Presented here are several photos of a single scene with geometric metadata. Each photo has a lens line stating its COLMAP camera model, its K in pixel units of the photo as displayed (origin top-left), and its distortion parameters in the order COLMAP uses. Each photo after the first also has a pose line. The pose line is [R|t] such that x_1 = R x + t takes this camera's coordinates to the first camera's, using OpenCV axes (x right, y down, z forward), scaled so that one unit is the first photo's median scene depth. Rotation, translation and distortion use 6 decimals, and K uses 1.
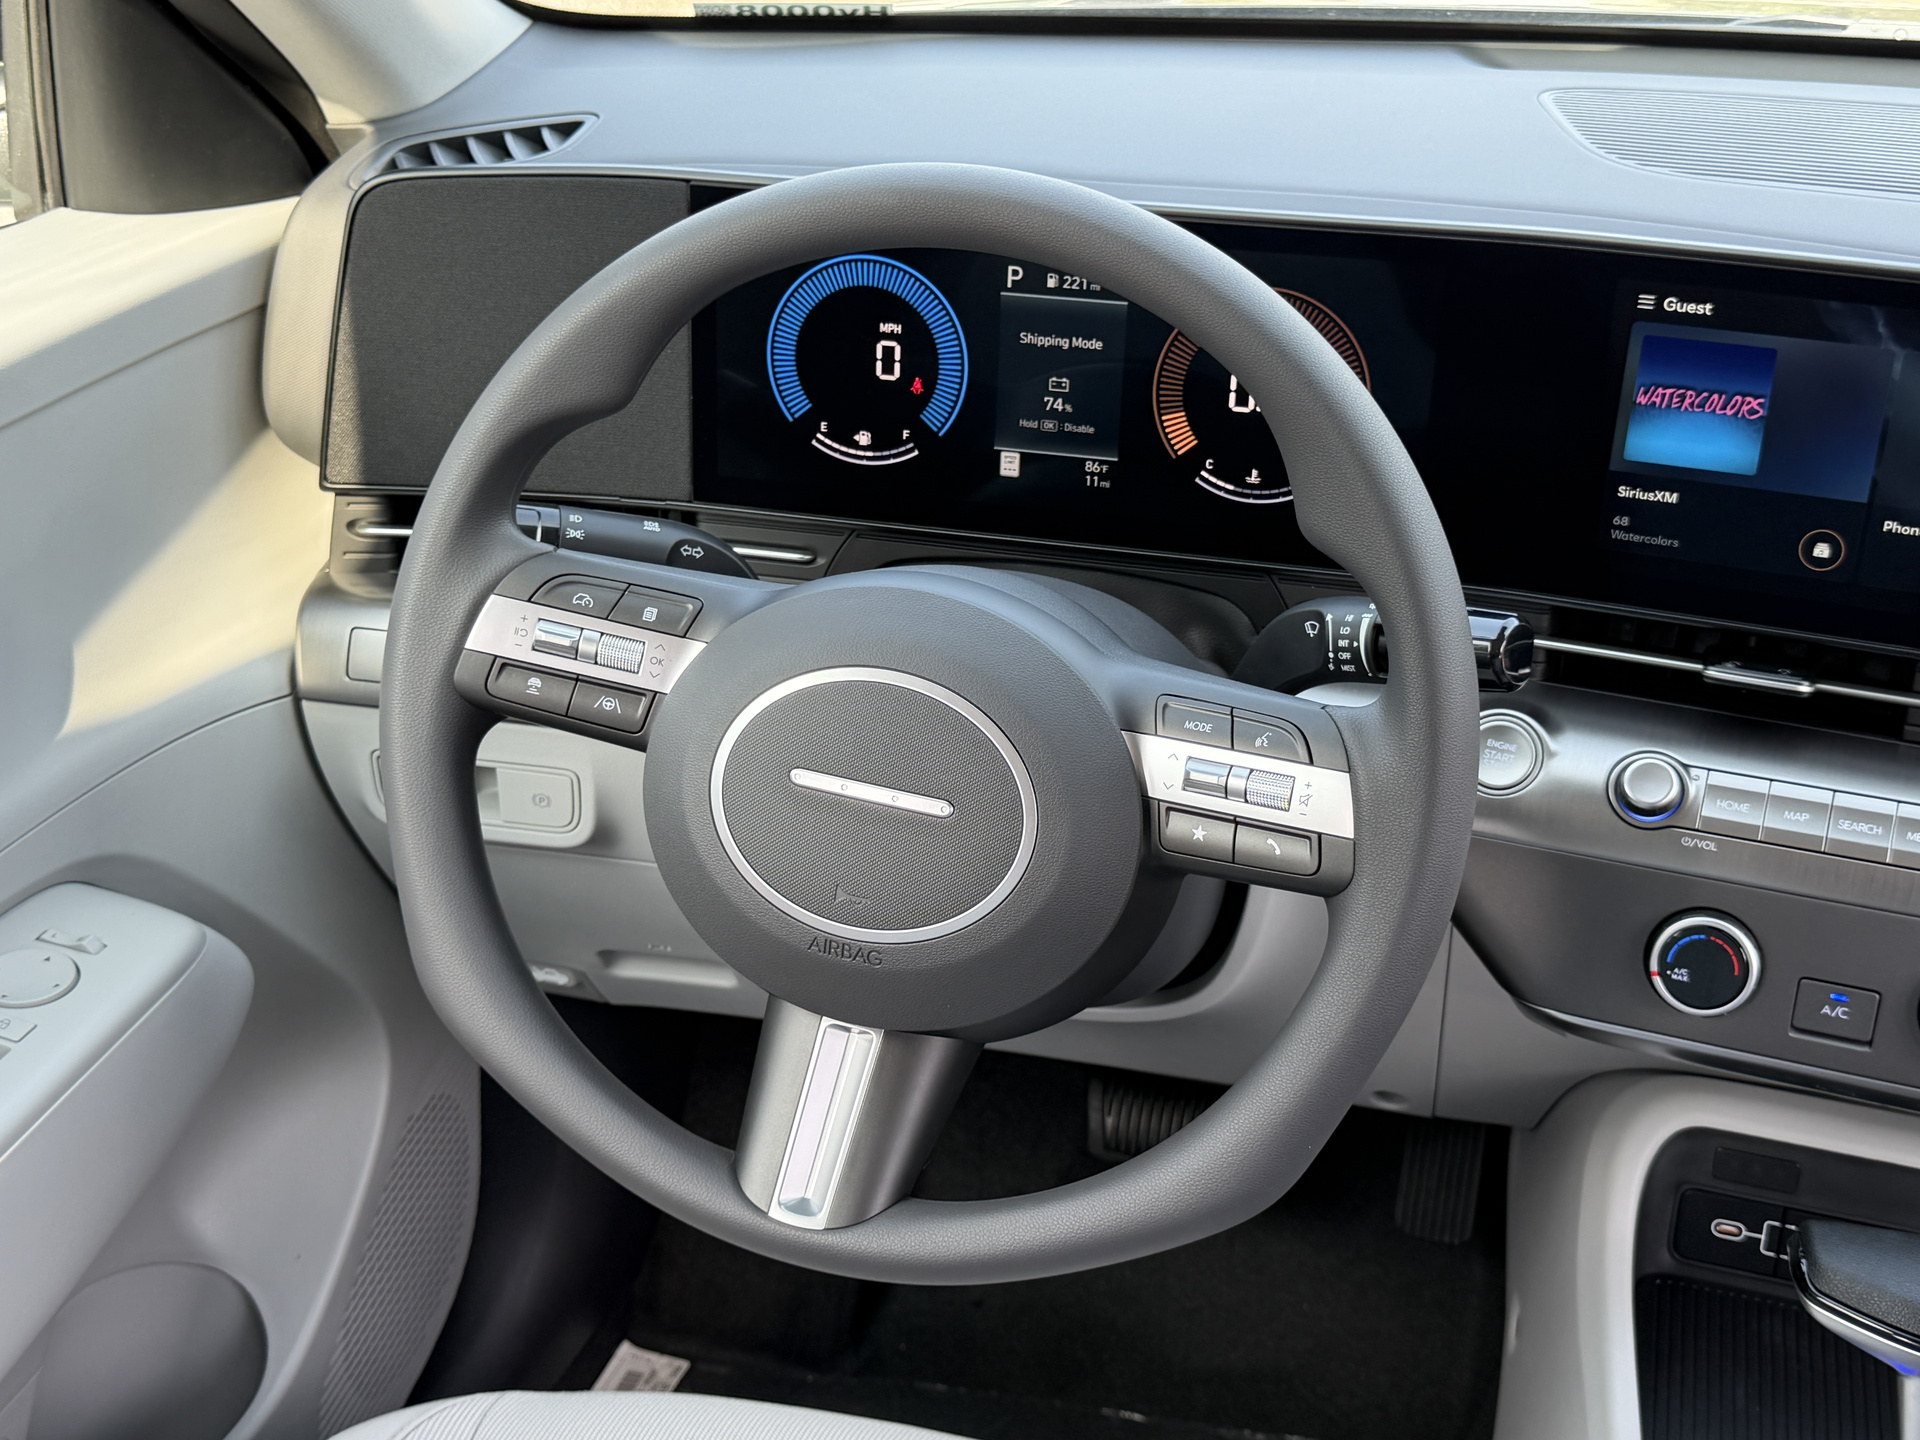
lens RADIAL K [[2303.9, 0, 954.6], [0, 2303.9, 743.7], [0, 0, 1]] dist [0.082326, 0.000000]
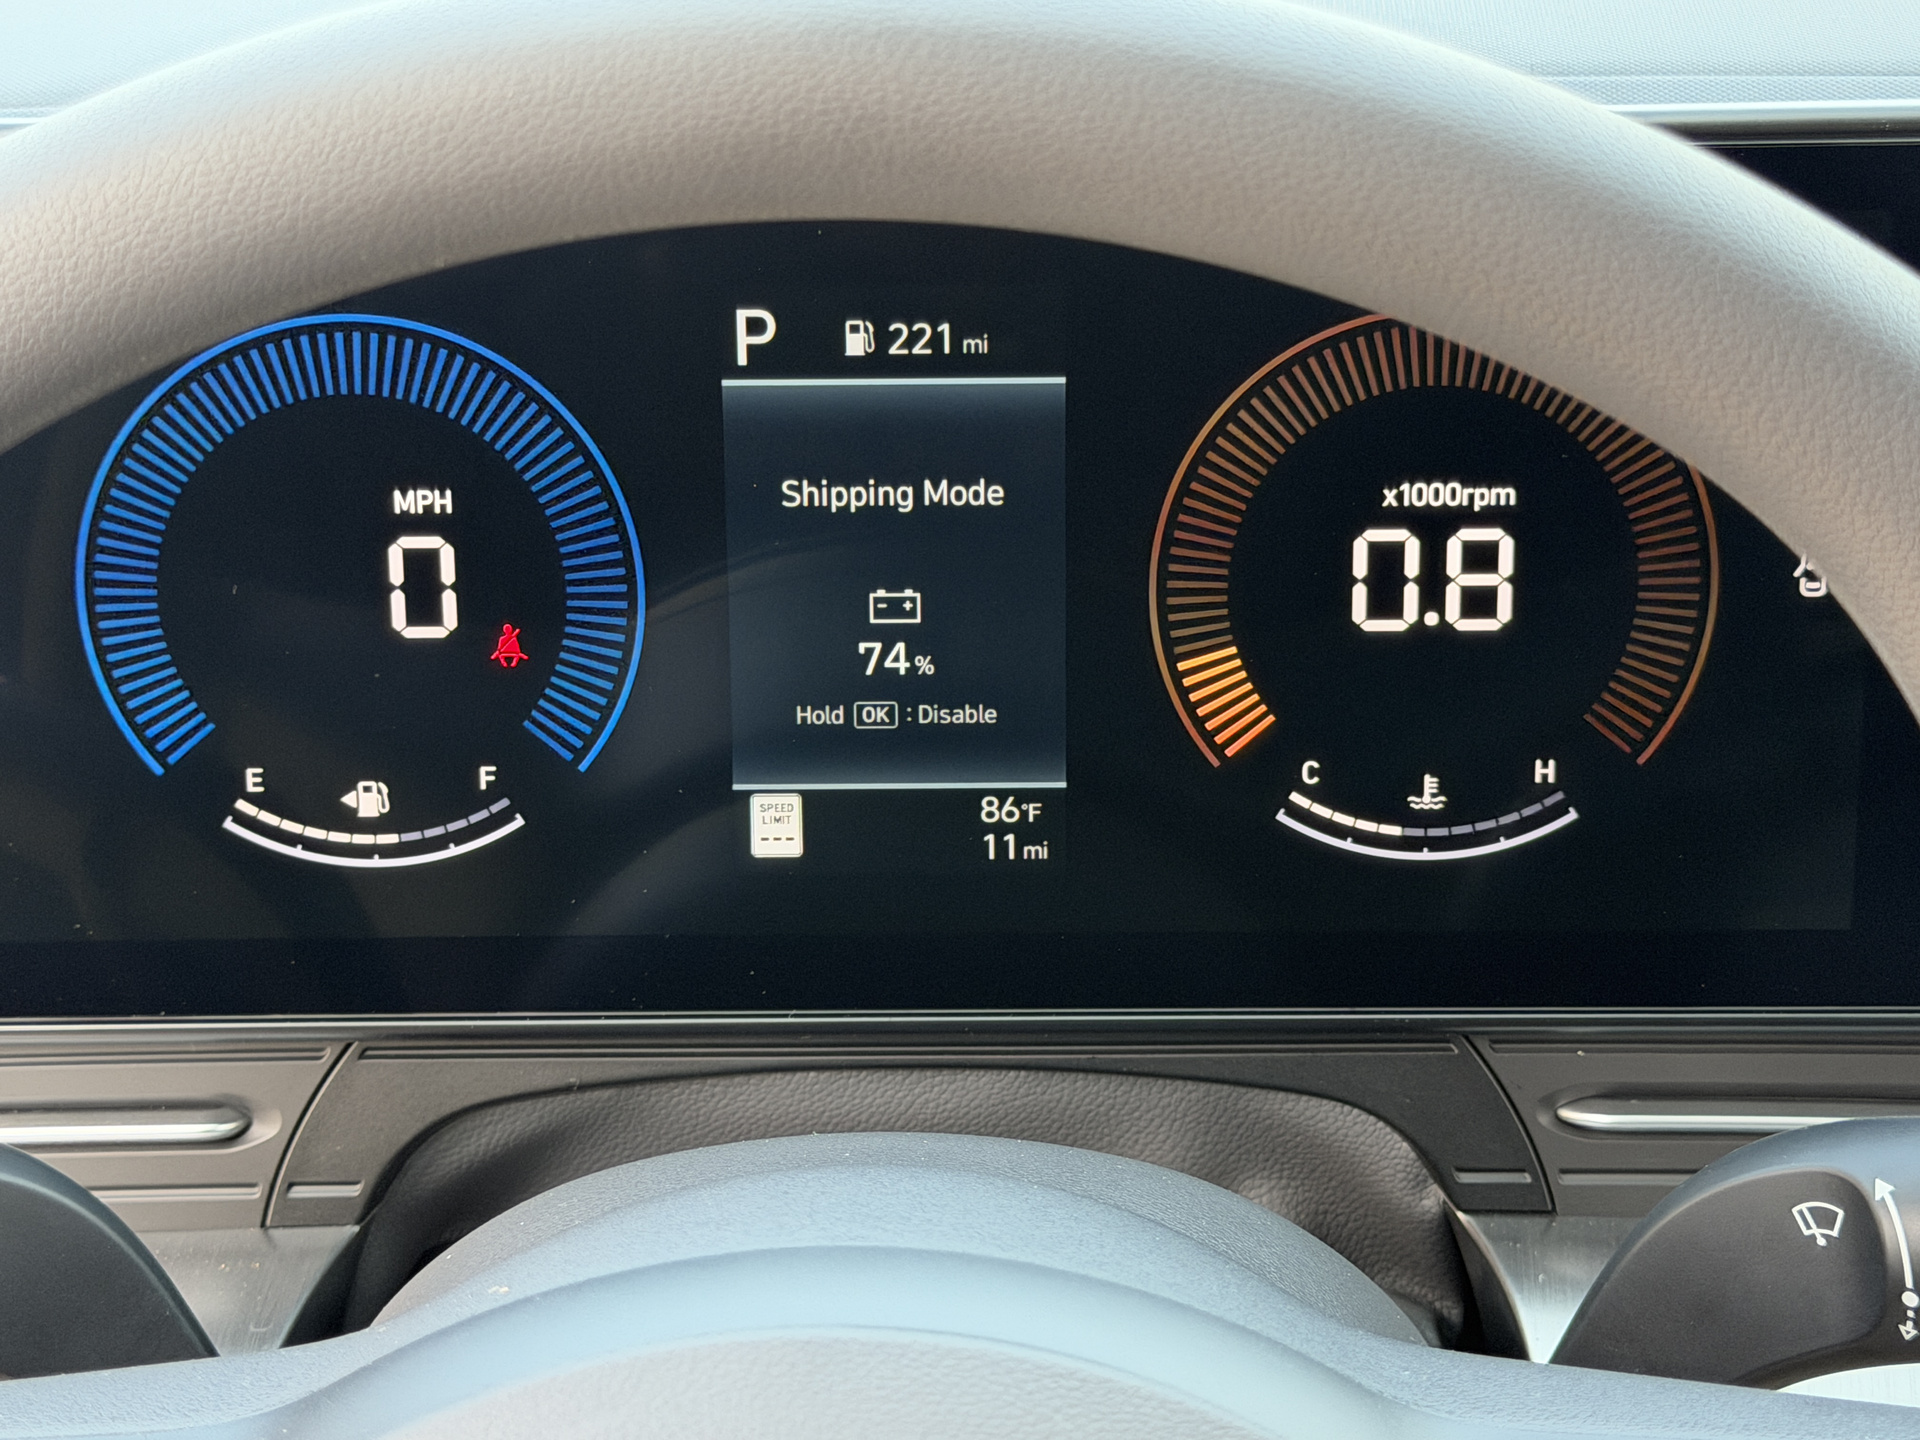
lens RADIAL K [[3594.9, 0, 951.3], [0, 3594.9, 711.8], [0, 0, 1]] dist [0.081294, 0.000000]
pose [[0.966608, -0.106106, 0.233261, -0.085330], [0.130002, 0.987463, -0.089537, -0.085365], [-0.220836, 0.116871, 0.968283, 0.434026]]
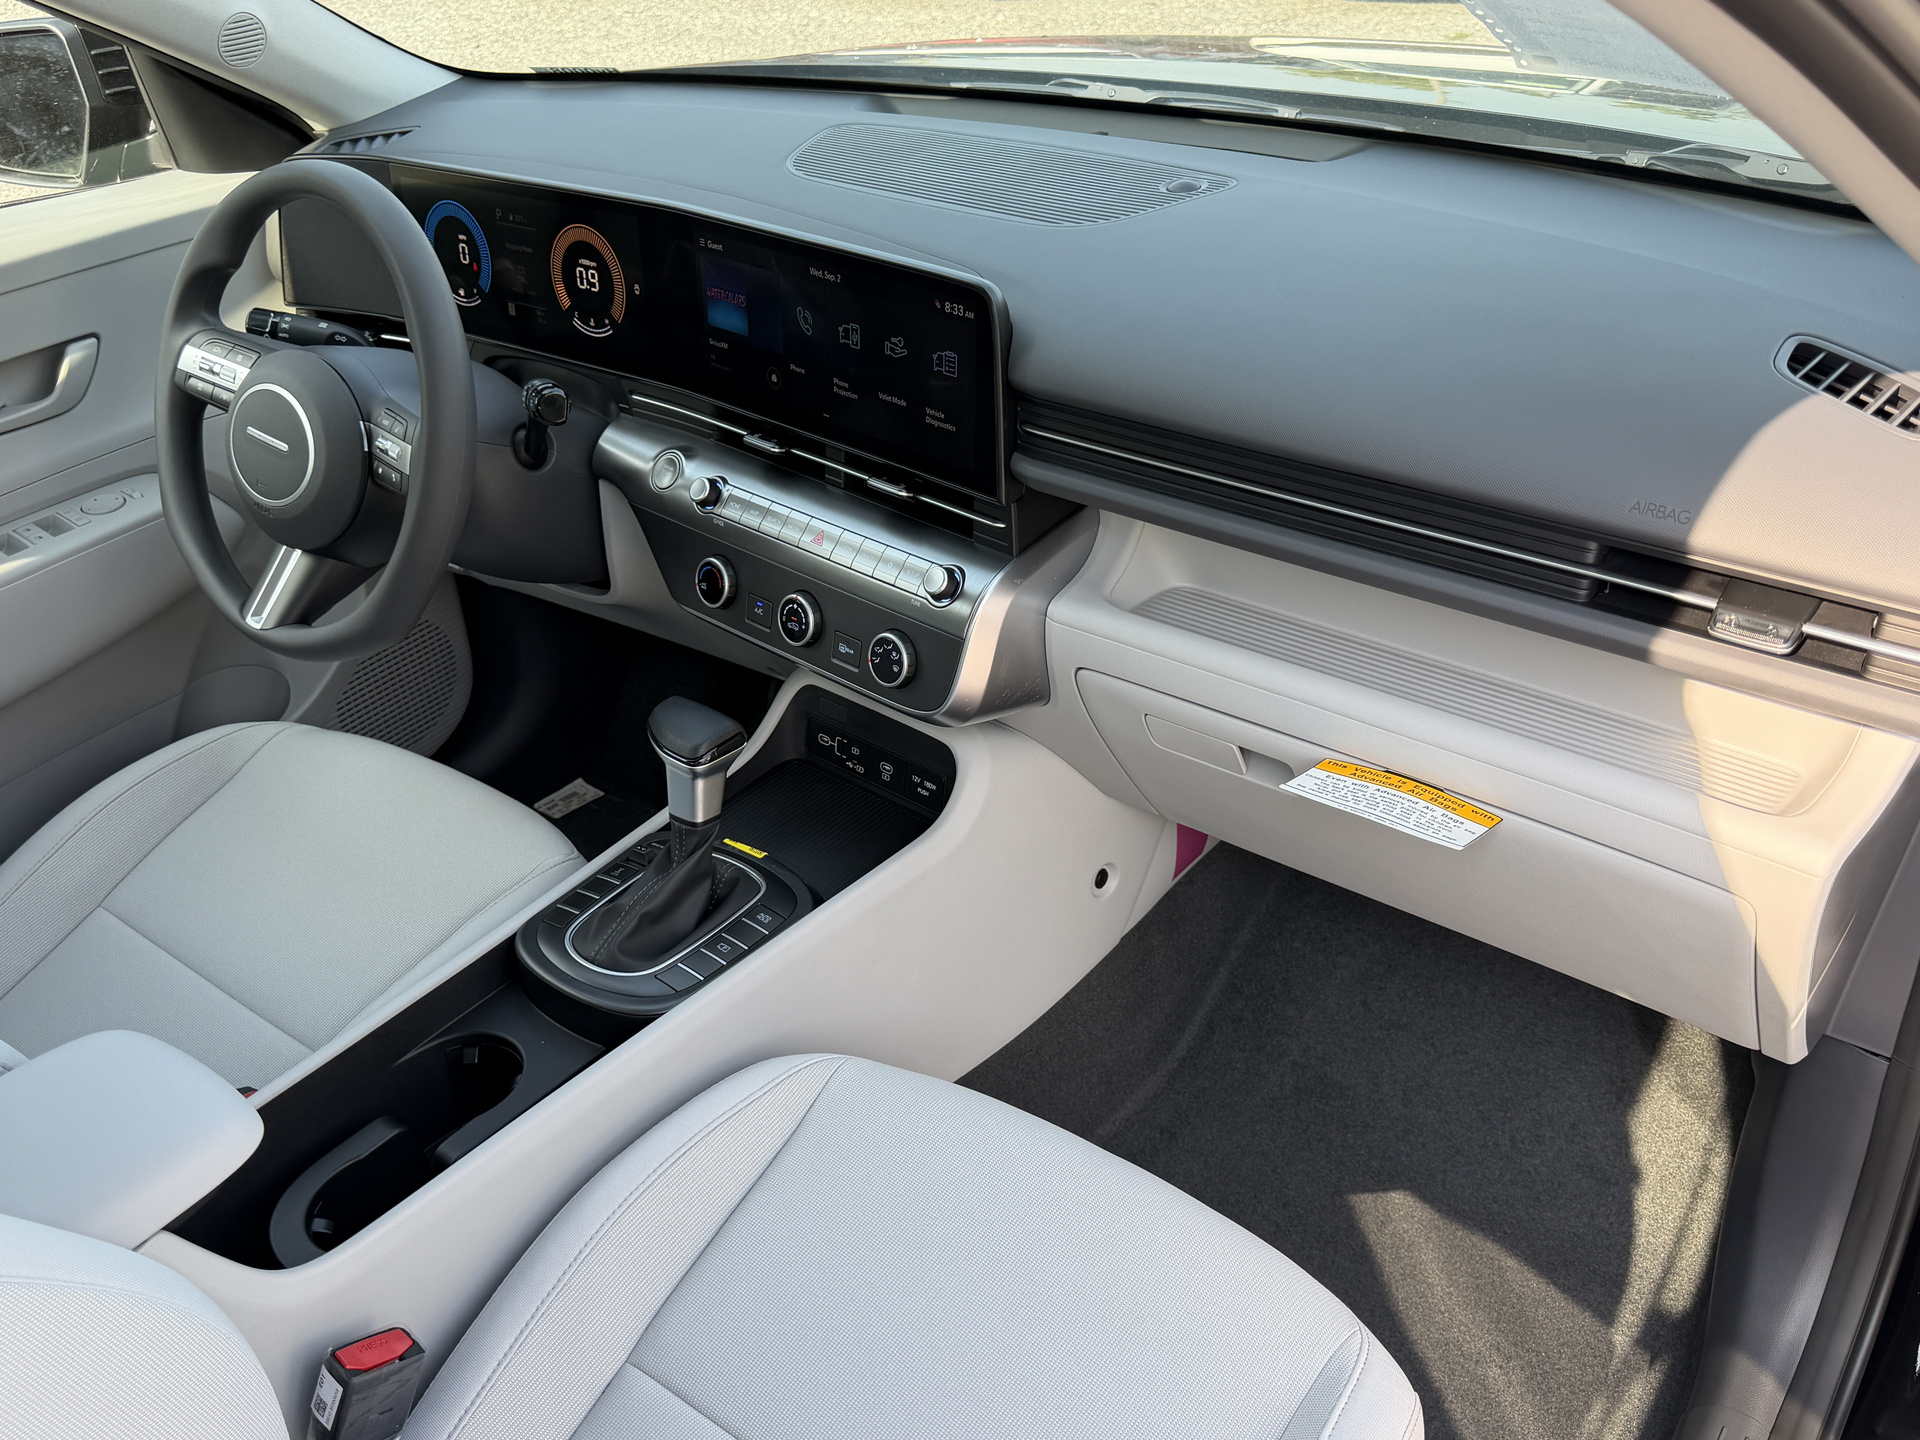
lens RADIAL K [[1639.7, 0, 978.0], [0, 1639.7, 737.0], [0, 0, 1]] dist [0.079573, -0.071697]
pose [[0.925398, 0.149713, -0.348174, 0.990352], [-0.112373, 0.985748, 0.125193, 0.021607], [0.361955, -0.076728, 0.929033, -0.239726]]
